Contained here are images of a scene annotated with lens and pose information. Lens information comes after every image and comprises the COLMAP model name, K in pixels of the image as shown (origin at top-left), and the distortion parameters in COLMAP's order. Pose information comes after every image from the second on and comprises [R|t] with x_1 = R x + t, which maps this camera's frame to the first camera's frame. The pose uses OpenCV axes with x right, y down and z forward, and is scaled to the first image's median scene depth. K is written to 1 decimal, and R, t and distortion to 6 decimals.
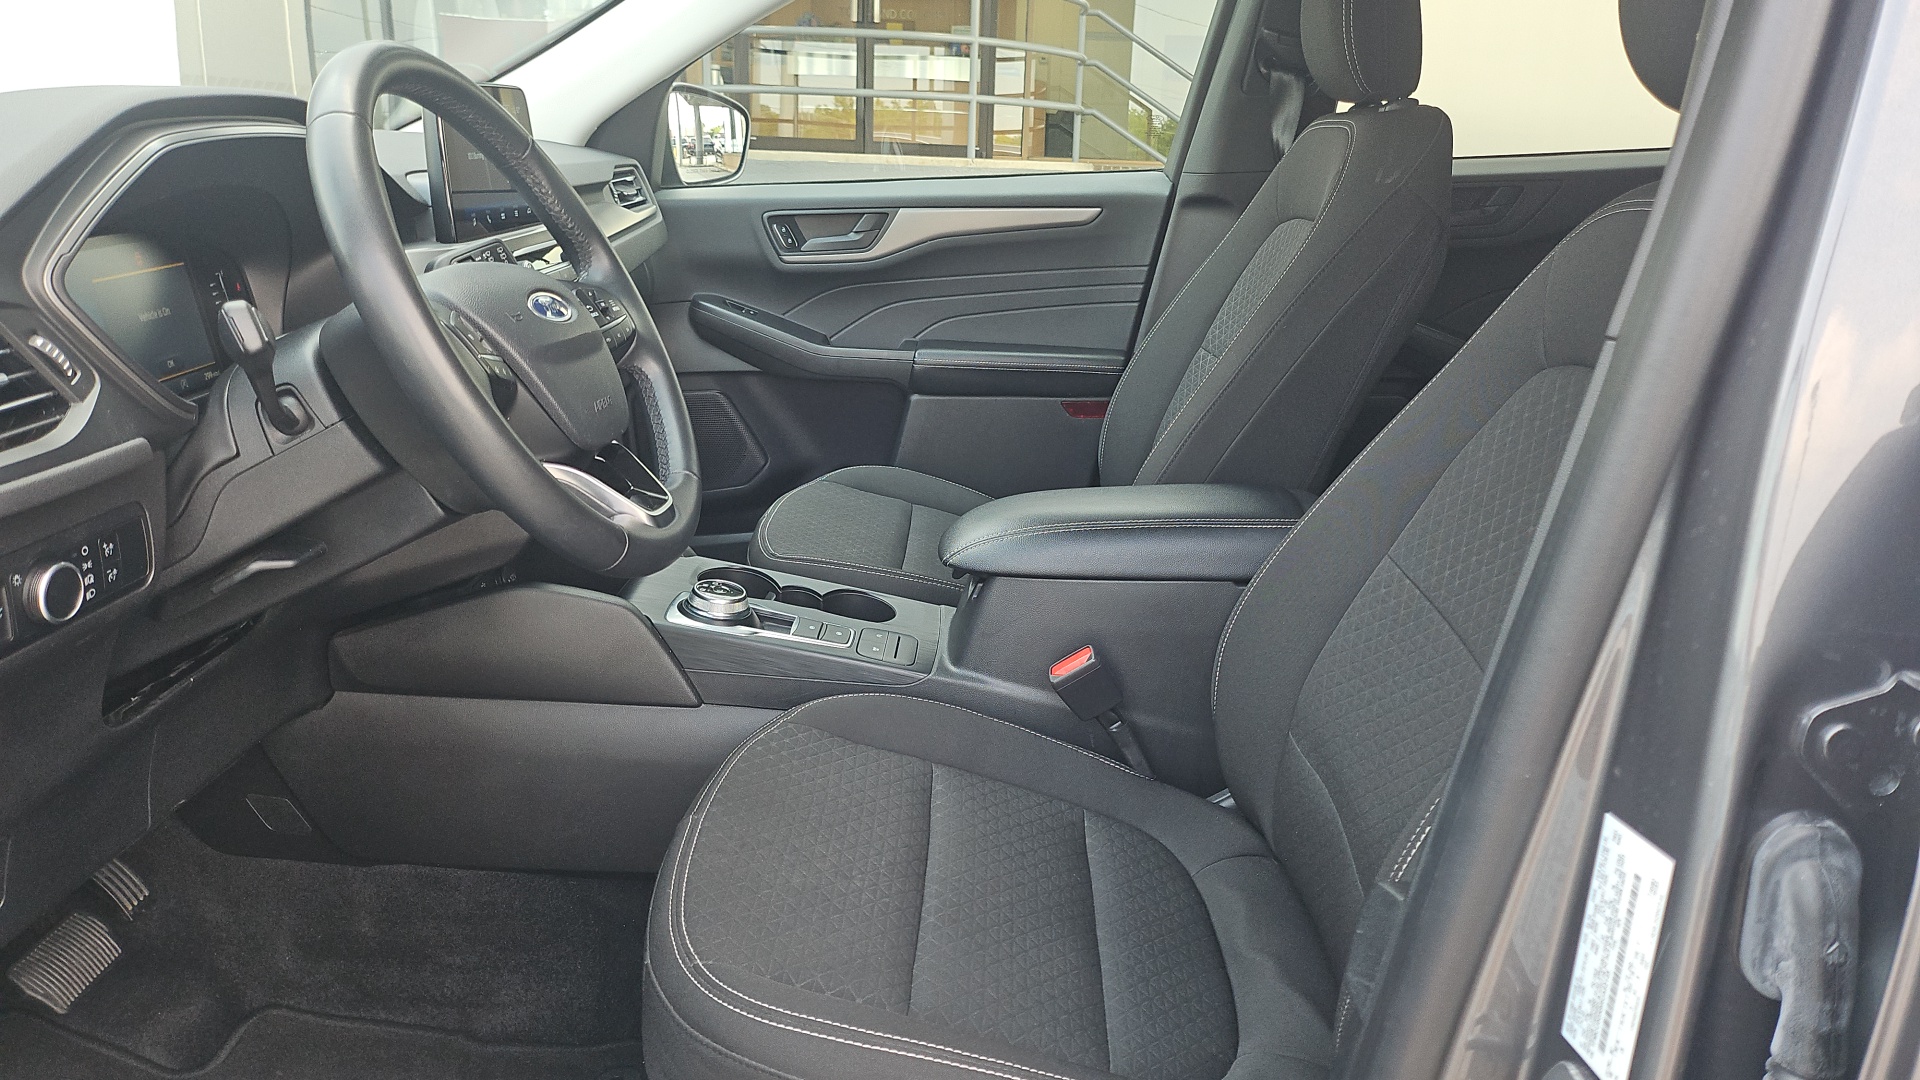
lens RADIAL K [[1263.2, 0, 988.5], [0, 1263.2, 538.4], [0, 0, 1]] dist [0.008981, 0.000677]
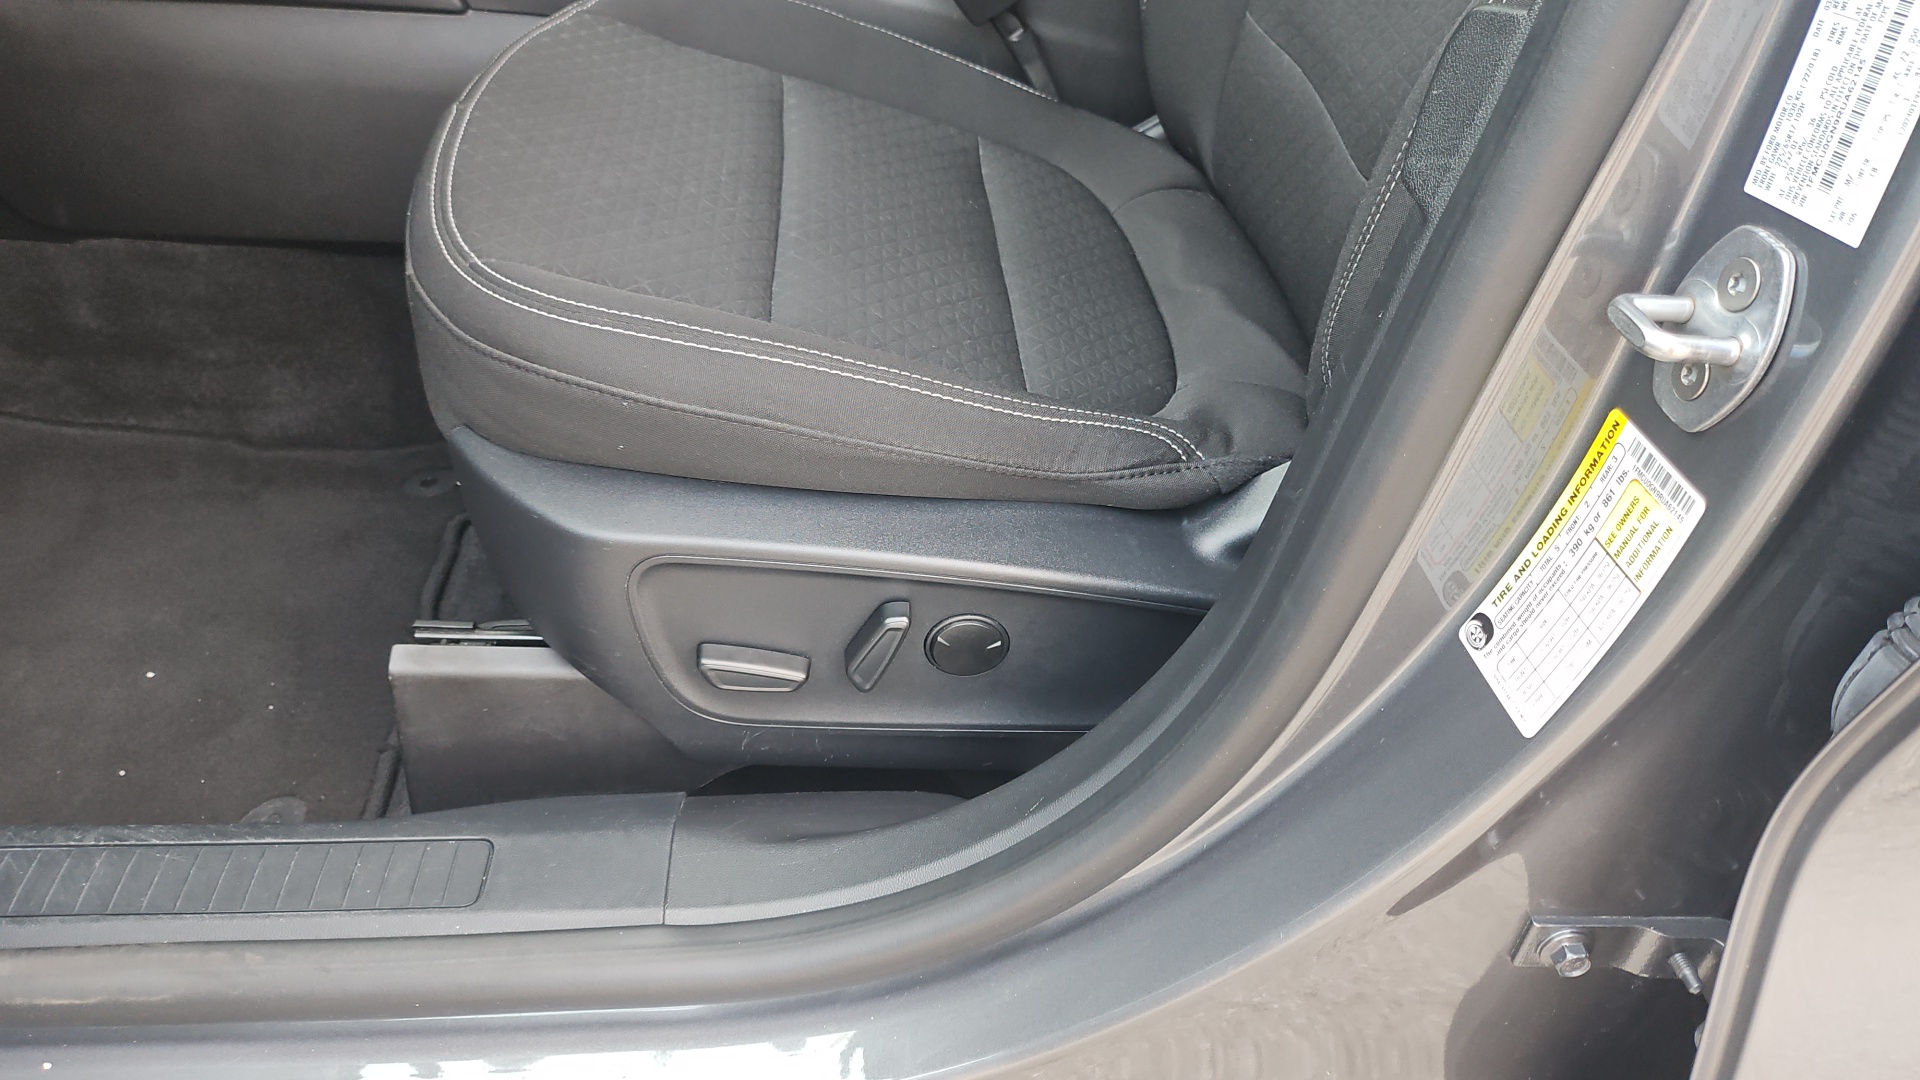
lens RADIAL K [[1418.2, 0, 960.0], [0, 1418.2, 540.0], [0, 0, 1]] dist [-0.003606, -0.006338]
pose [[0.996722, -0.033794, 0.073513, -0.009798], [0.000802, 0.912674, 0.408687, 0.088726], [-0.080905, -0.407288, 0.909709, 0.100109]]
